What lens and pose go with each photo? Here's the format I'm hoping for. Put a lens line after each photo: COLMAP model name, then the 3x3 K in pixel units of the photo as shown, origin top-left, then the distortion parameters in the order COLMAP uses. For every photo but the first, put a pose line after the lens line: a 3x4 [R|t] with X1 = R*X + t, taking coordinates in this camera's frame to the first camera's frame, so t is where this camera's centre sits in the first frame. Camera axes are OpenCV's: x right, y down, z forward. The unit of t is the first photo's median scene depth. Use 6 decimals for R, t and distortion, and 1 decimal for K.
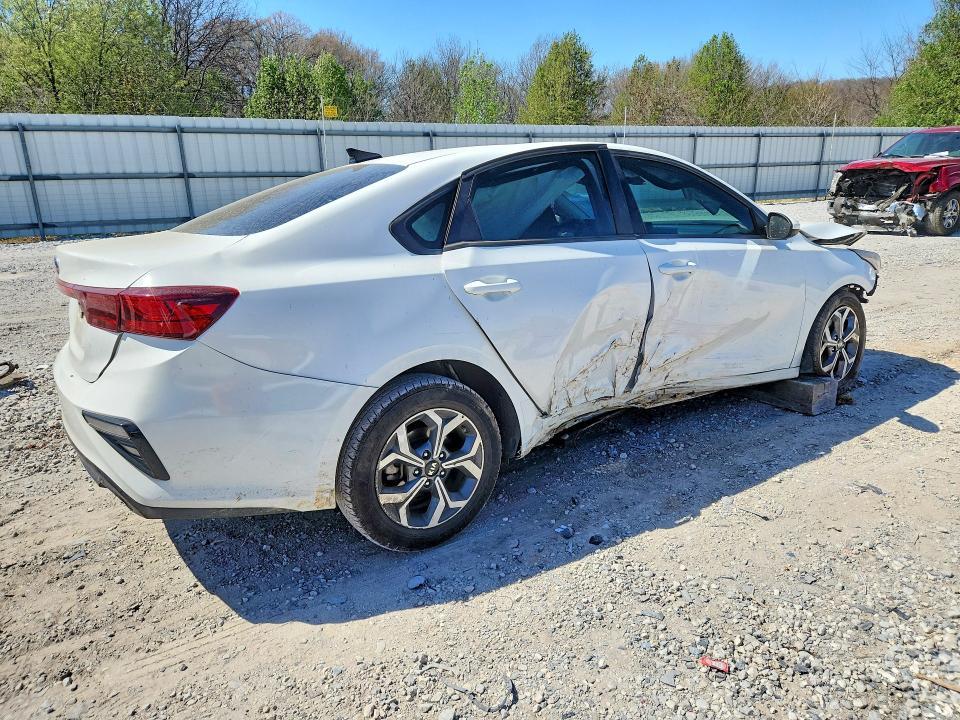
lens RADIAL K [[655.7, 0, 480.0], [0, 655.7, 360.0], [0, 0, 1]] dist [0.000832, -0.000812]
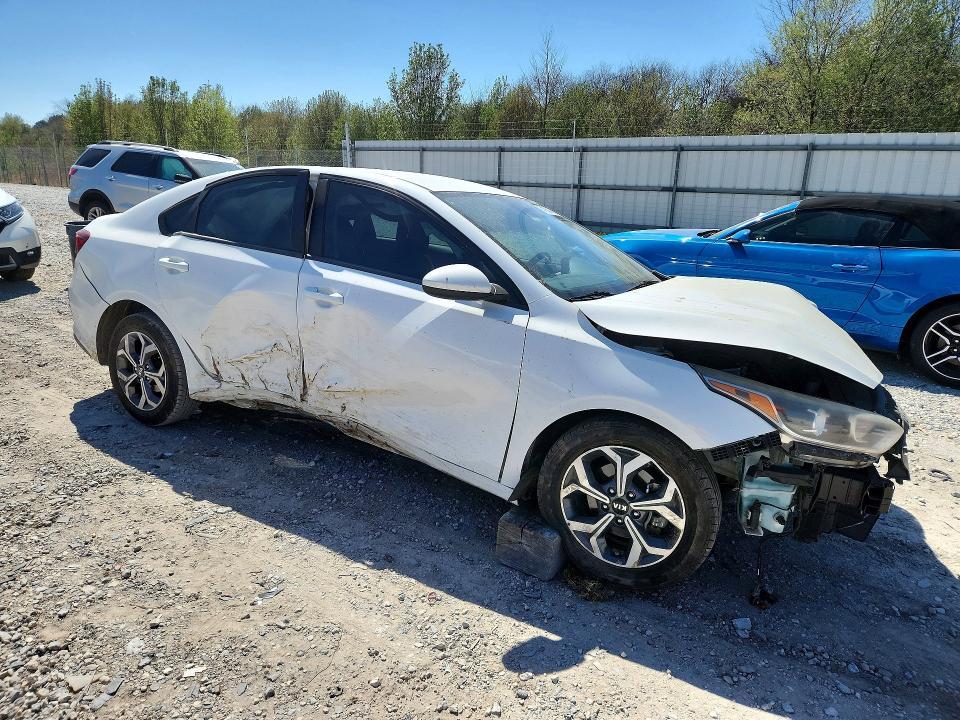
lens RADIAL K [[630.8, 0, 446.3], [0, 630.8, 392.0], [0, 0, 1]] dist [-0.002488, -0.001593]
pose [[0.411616, 0.317416, -0.854295, 1.002649], [-0.289545, 0.934367, 0.207659, -0.205061], [0.864139, 0.161881, 0.476506, 0.609595]]
